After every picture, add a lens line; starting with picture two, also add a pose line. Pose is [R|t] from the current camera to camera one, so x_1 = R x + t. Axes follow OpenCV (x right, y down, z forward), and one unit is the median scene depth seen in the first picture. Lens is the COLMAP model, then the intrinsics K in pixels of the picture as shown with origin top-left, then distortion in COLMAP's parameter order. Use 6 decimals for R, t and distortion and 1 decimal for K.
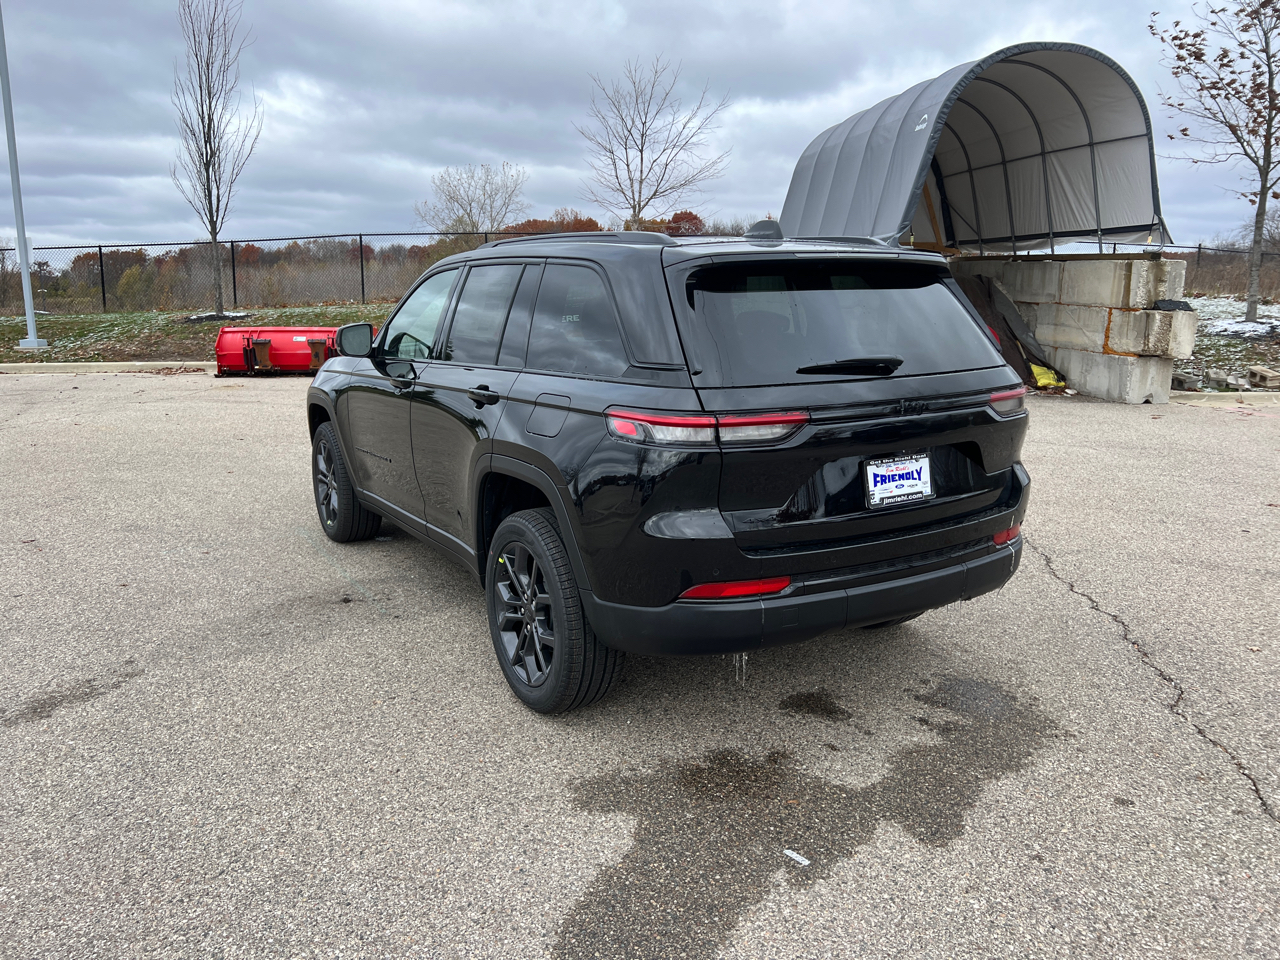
lens RADIAL K [[956.8, 0, 655.5], [0, 956.8, 480.7], [0, 0, 1]] dist [0.052305, -0.054090]
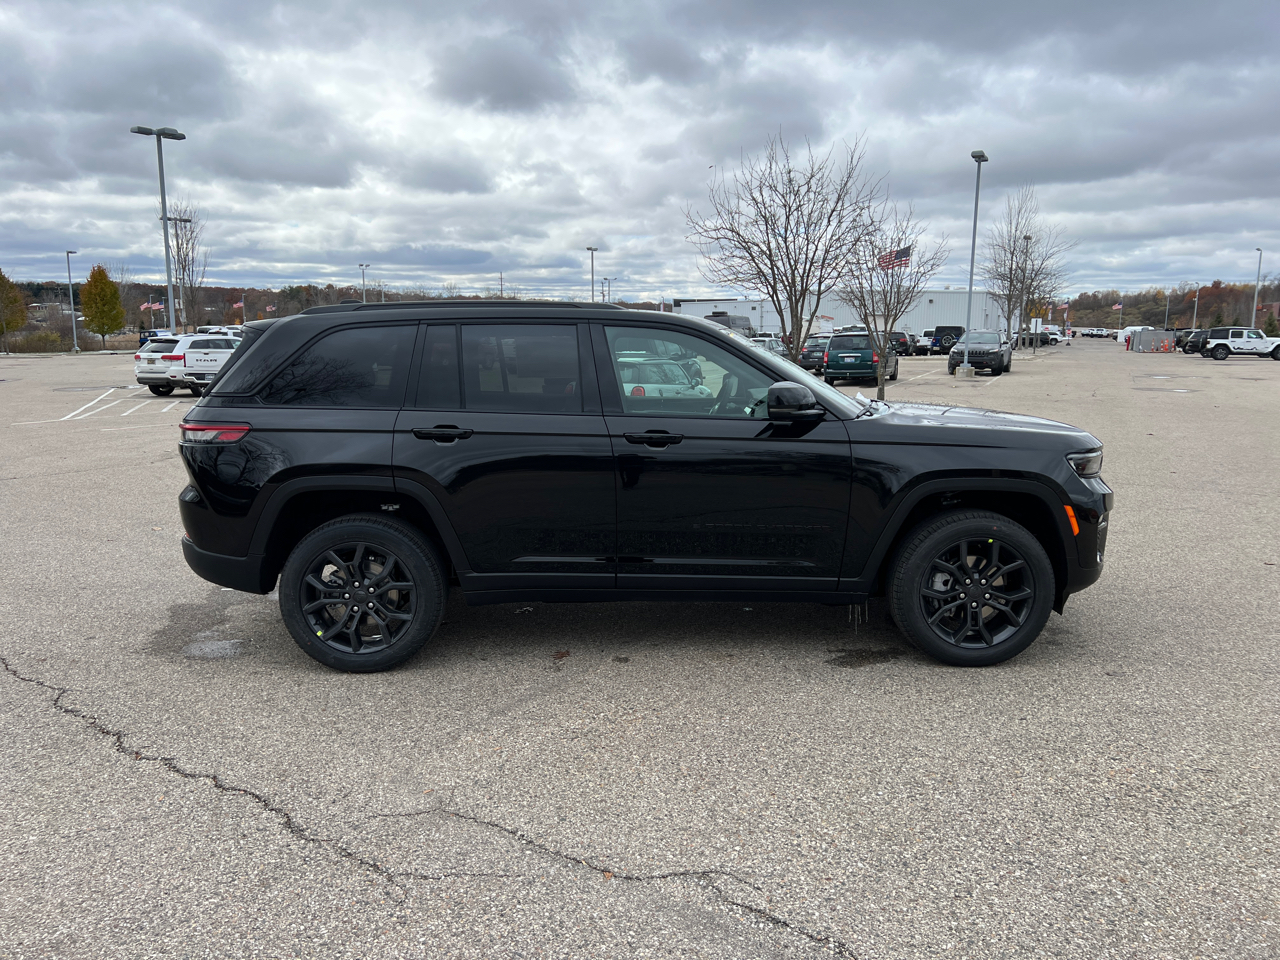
lens RADIAL K [[956.8, 0, 650.5], [0, 956.8, 483.0], [0, 0, 1]] dist [0.052305, -0.054090]
pose [[-0.512332, 0.133517, -0.848345, 1.114851], [-0.159582, 0.955834, 0.246809, -0.420696], [0.843830, 0.261829, -0.468398, 2.053544]]
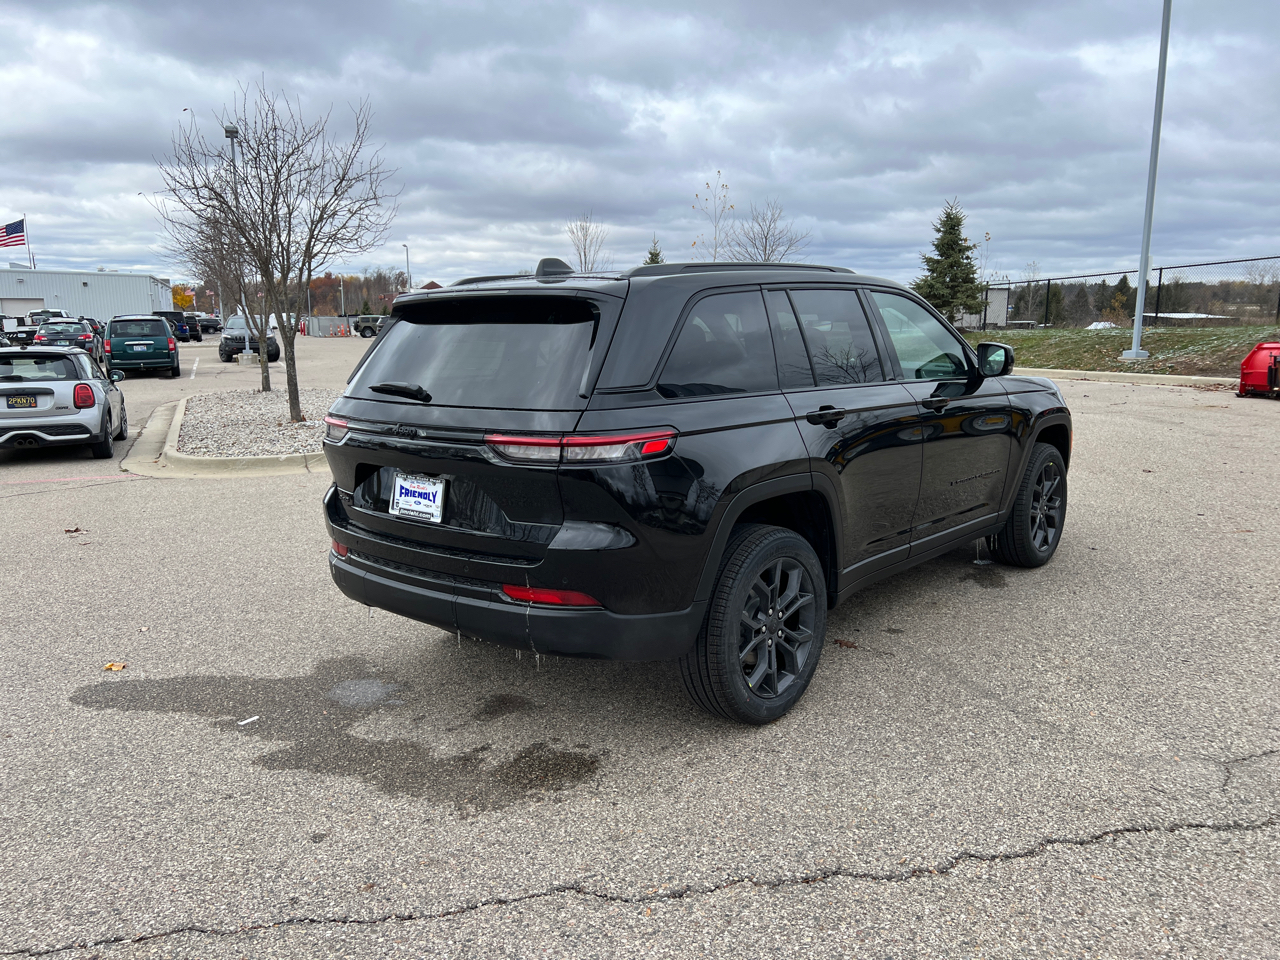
lens RADIAL K [[956.8, 0, 632.9], [0, 956.8, 477.8], [0, 0, 1]] dist [0.052305, -0.054090]
pose [[0.289184, 0.157379, -0.944248, 1.154568], [-0.168406, 0.979373, 0.111657, -0.158704], [0.942344, 0.126728, 0.309722, 0.747650]]
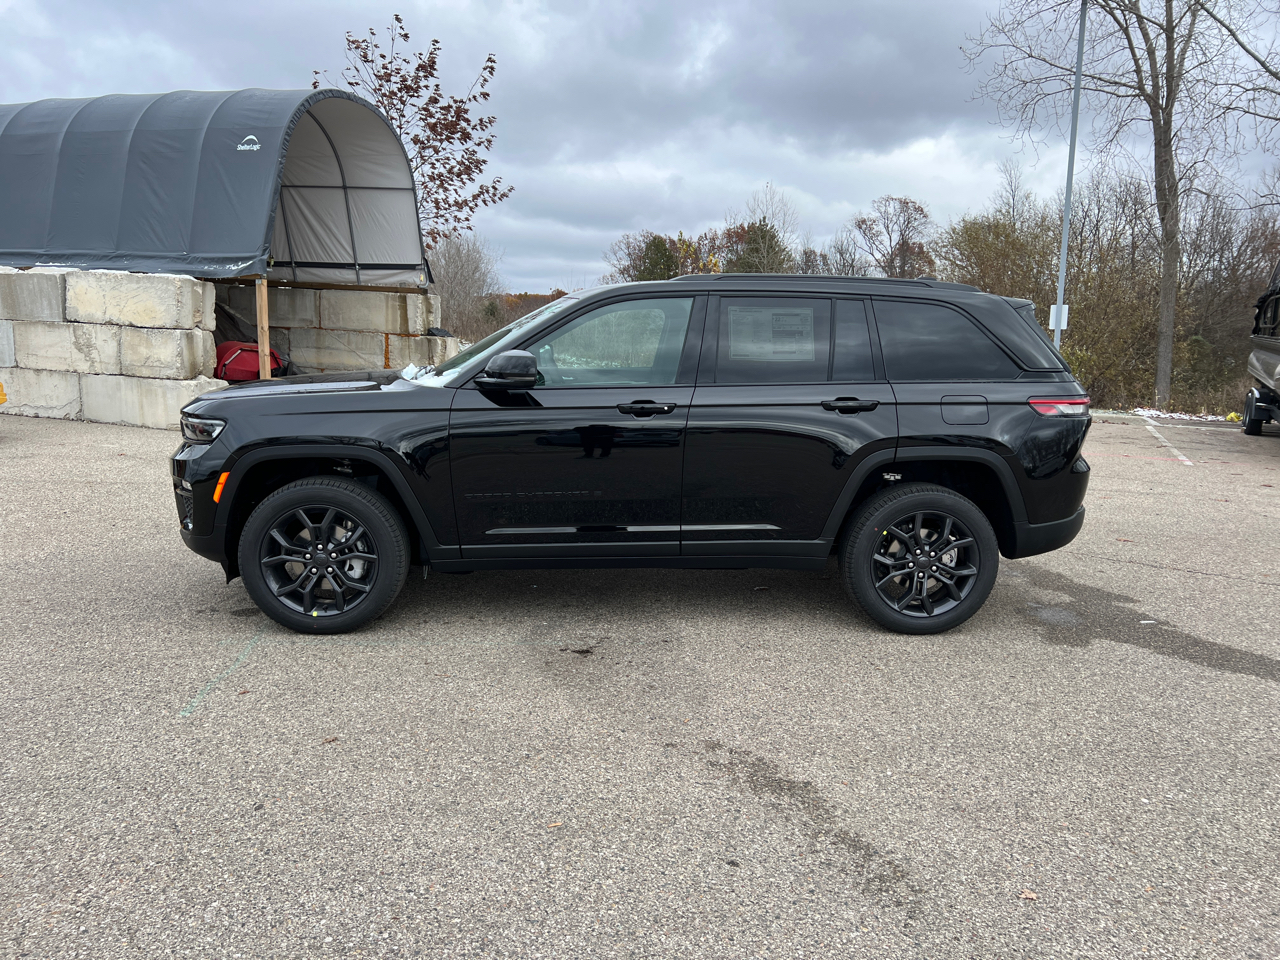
lens RADIAL K [[956.8, 0, 647.1], [0, 956.8, 491.8], [0, 0, 1]] dist [0.052305, -0.054090]
pose [[0.465903, -0.137738, 0.874049, -1.377601], [0.148277, 0.985995, 0.076342, -0.111194], [-0.872323, 0.094034, 0.479802, 0.641080]]
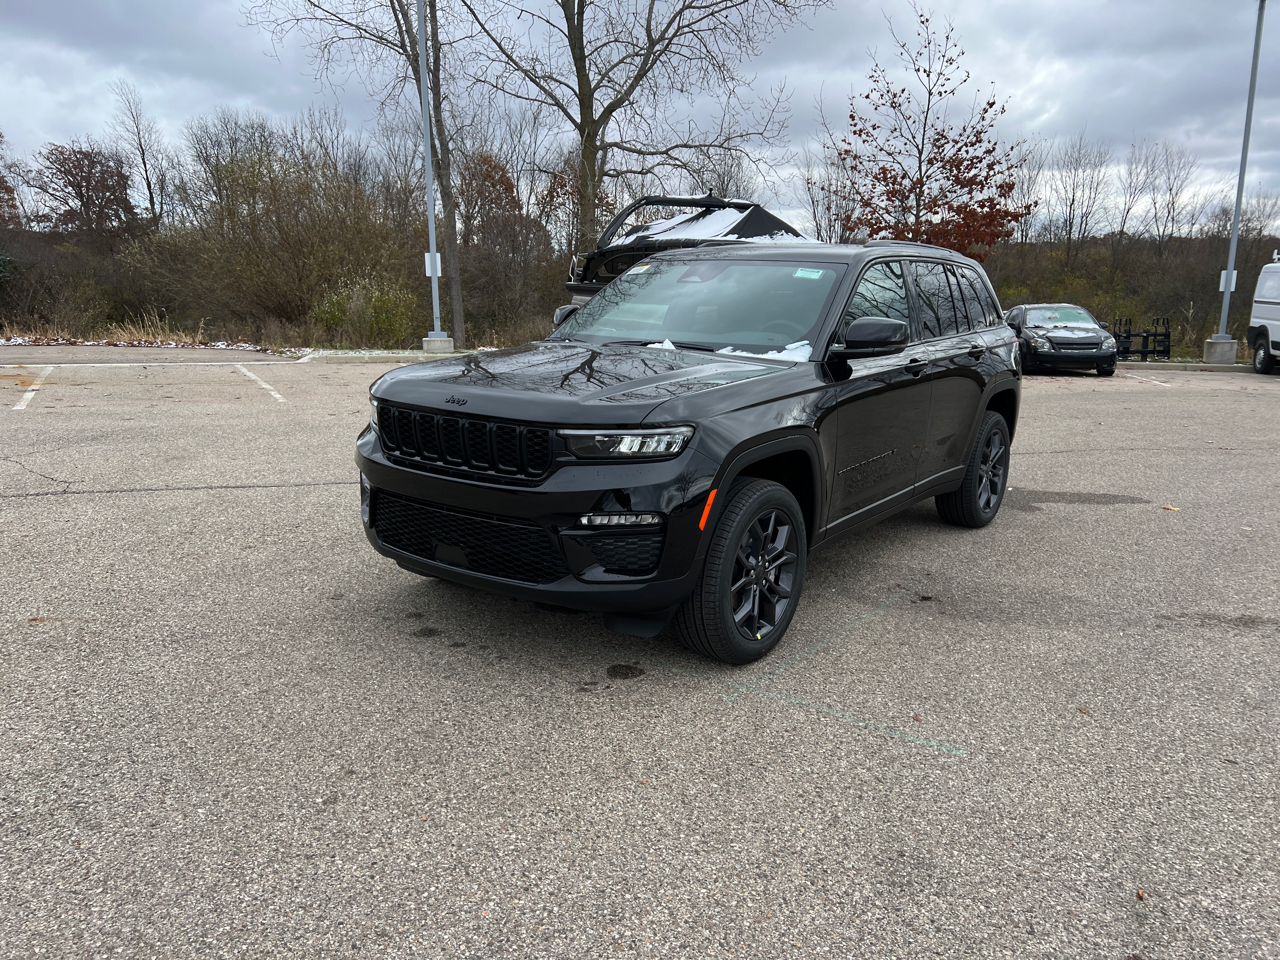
lens RADIAL K [[956.8, 0, 638.6], [0, 956.8, 474.5], [0, 0, 1]] dist [0.052305, -0.054090]
pose [[-0.376451, -0.182792, 0.908225, -1.378174], [0.165032, 0.951431, 0.259892, -0.388606], [-0.911619, 0.247722, -0.328000, 2.057908]]
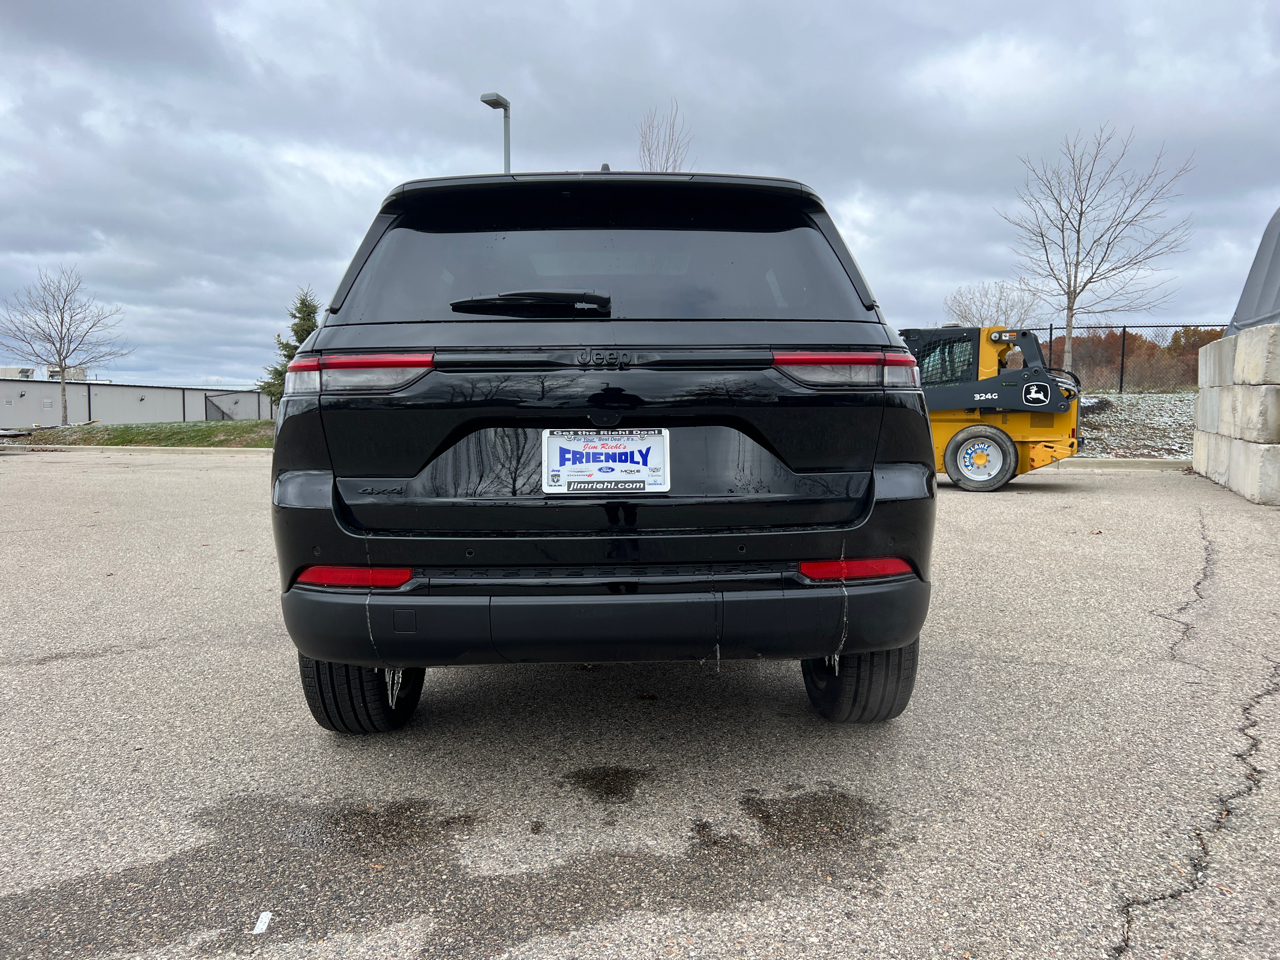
lens RADIAL K [[956.8, 0, 648.0], [0, 956.8, 486.5], [0, 0, 1]] dist [0.052305, -0.054090]
pose [[0.862587, 0.036691, -0.504576, 0.547157], [-0.096159, 0.991076, -0.092318, 0.069560], [0.496686, 0.128152, 0.858417, 0.330982]]
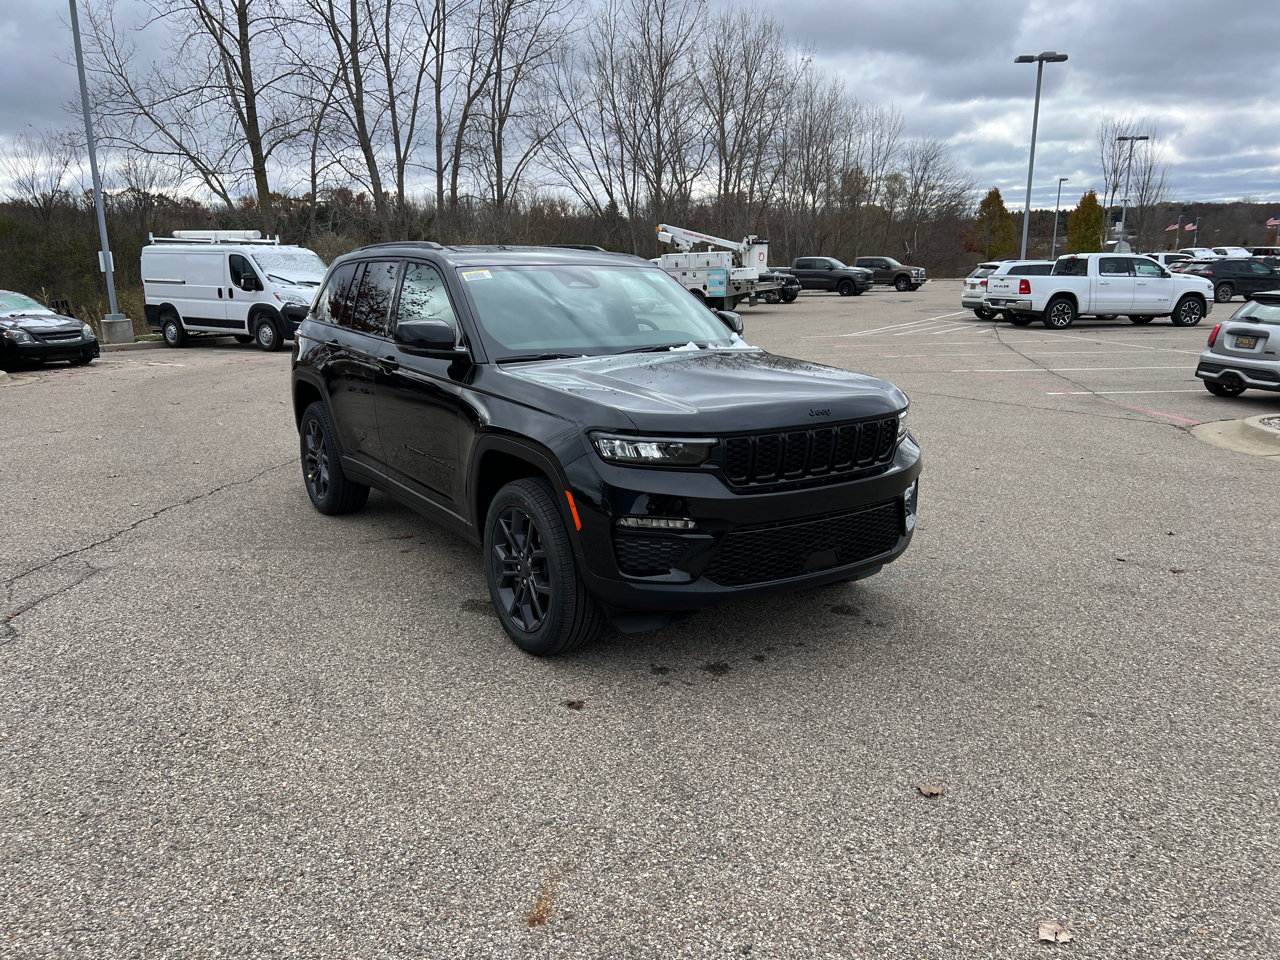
lens RADIAL K [[956.8, 0, 633.7], [0, 956.8, 483.5], [0, 0, 1]] dist [0.052305, -0.054090]
pose [[-0.998813, 0.016205, -0.045945, -0.196682], [-0.003756, 0.914642, 0.404248, -0.577260], [0.048574, 0.403941, -0.913495, 2.826172]]
